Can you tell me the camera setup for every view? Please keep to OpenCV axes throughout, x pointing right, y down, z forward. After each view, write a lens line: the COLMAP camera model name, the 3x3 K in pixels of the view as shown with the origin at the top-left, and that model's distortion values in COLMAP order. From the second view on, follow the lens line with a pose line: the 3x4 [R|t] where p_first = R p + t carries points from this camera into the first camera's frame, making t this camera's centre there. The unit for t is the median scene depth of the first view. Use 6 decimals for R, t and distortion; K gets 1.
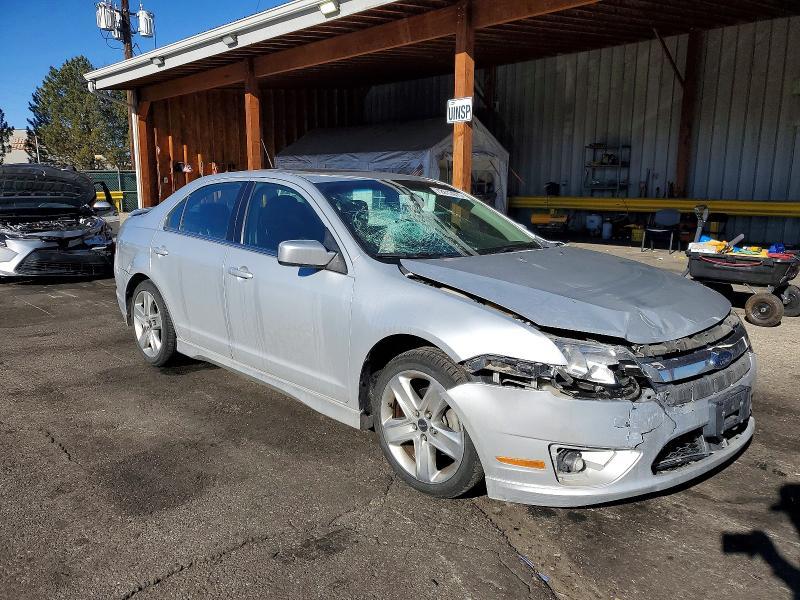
lens RADIAL K [[620.6, 0, 402.8], [0, 620.6, 298.5], [0, 0, 1]] dist [0.005140, -0.011948]
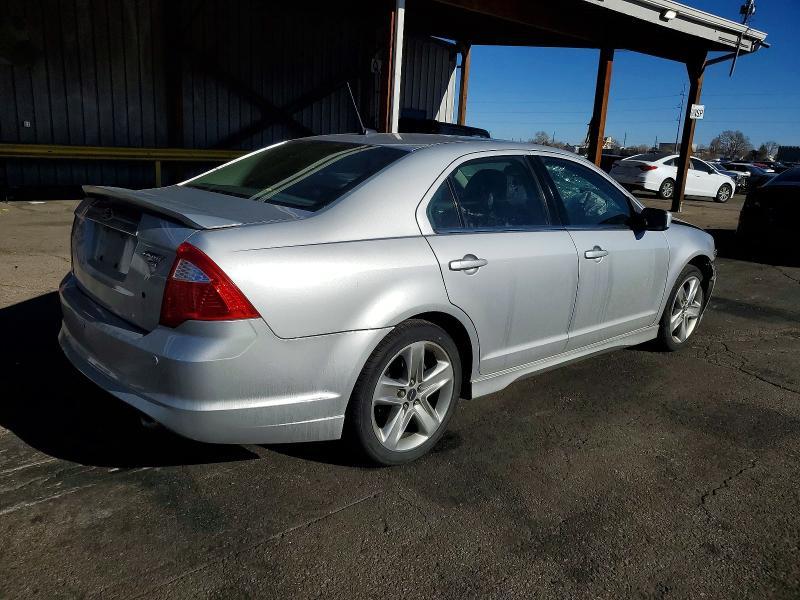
lens RADIAL K [[620.6, 0, 399.2], [0, 620.6, 300.9], [0, 0, 1]] dist [0.005140, -0.011948]
pose [[0.068249, -0.251936, 0.965334, -1.074936], [0.141379, 0.960268, 0.240618, -0.211391], [-0.987600, 0.120057, 0.101156, 1.068298]]
